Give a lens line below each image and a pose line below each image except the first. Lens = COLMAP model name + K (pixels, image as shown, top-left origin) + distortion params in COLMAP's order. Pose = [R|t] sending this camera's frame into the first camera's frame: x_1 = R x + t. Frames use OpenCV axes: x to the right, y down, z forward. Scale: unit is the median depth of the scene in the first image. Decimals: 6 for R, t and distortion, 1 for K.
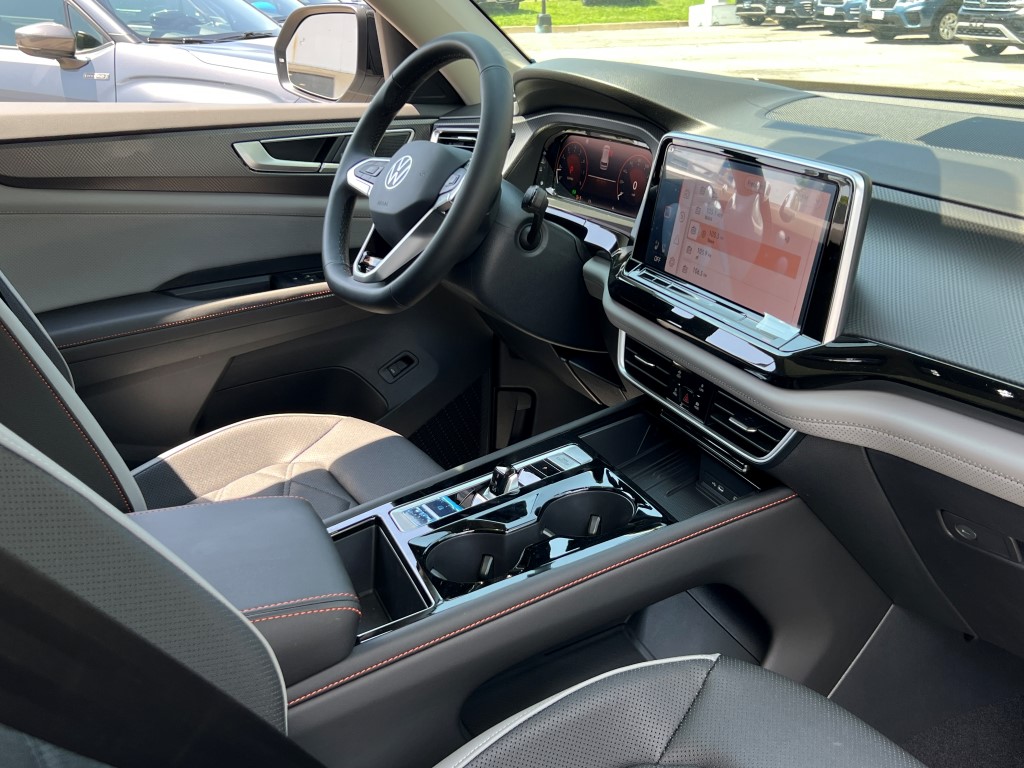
lens RADIAL K [[1096.5, 0, 507.7], [0, 1096.5, 390.0], [0, 0, 1]] dist [0.127229, 0.000000]
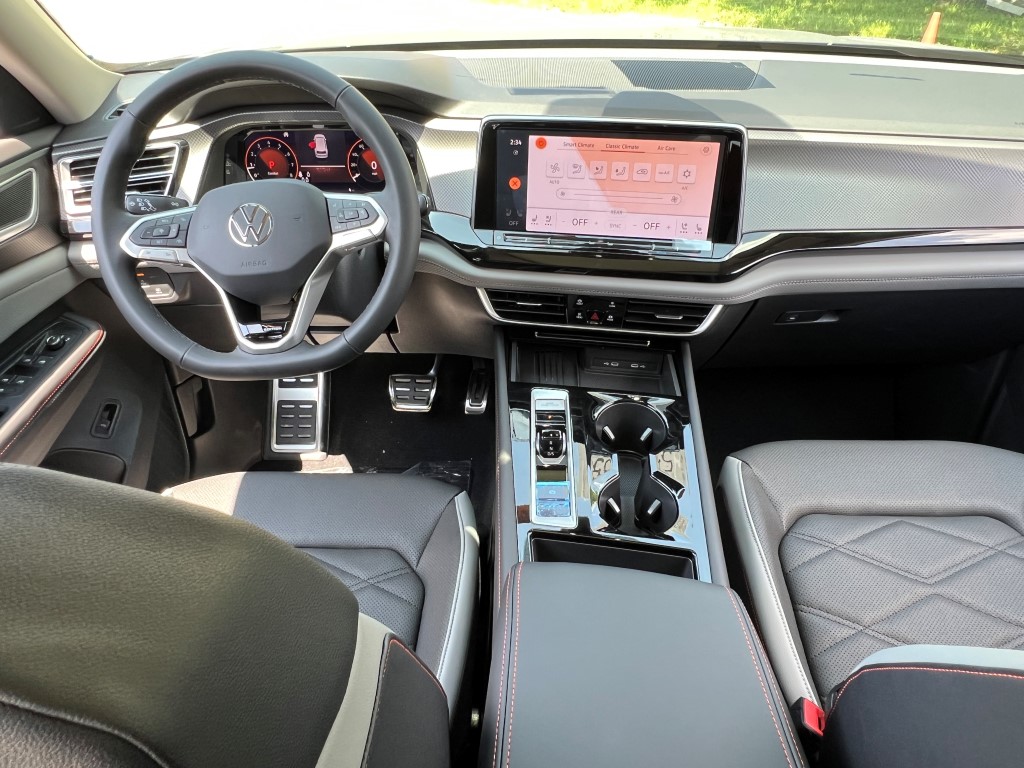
lens RADIAL K [[698.7, 0, 508.1], [0, 698.7, 389.2], [0, 0, 1]] dist [0.001174, -0.004359]
pose [[0.525962, -0.496095, 0.690835, -0.472458], [0.301795, 0.868267, 0.393741, -0.254363], [-0.795163, 0.001398, 0.606395, 0.512188]]
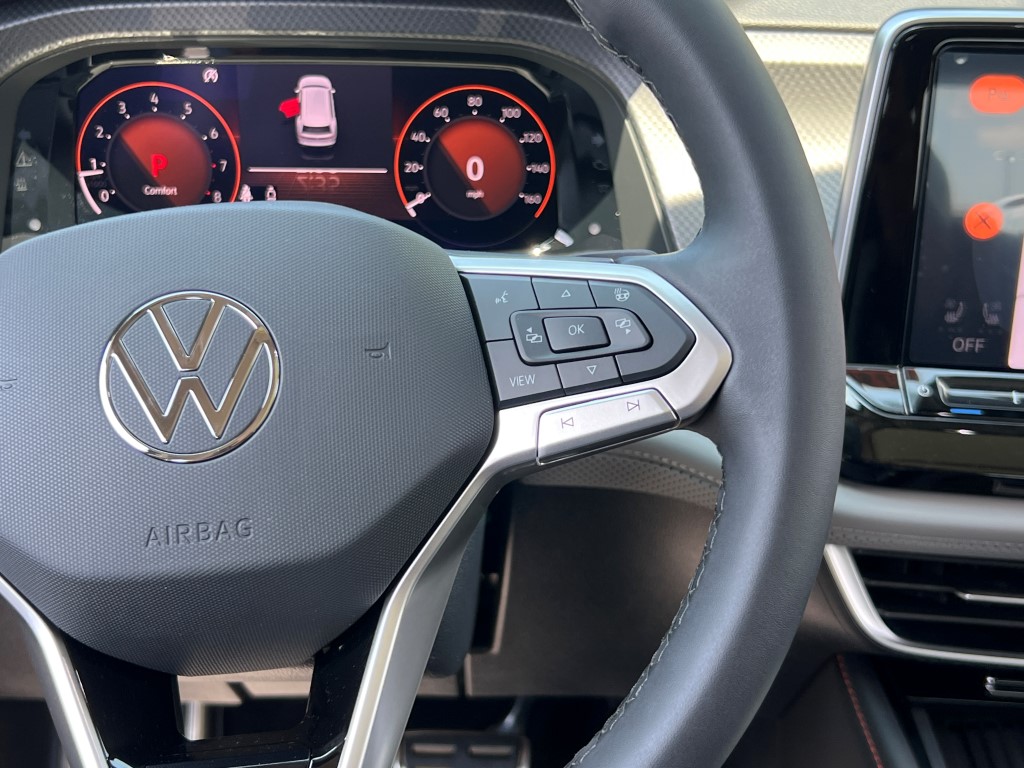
lens RADIAL K [[1373.3, 0, 521.7], [0, 1373.3, 383.1], [0, 0, 1]] dist [0.057580, 0.000000]
pose [[0.483216, -0.370197, 0.793383, -0.306285], [0.291542, 0.922524, 0.252889, -0.259903], [-0.825533, 0.109105, 0.553707, 0.827447]]
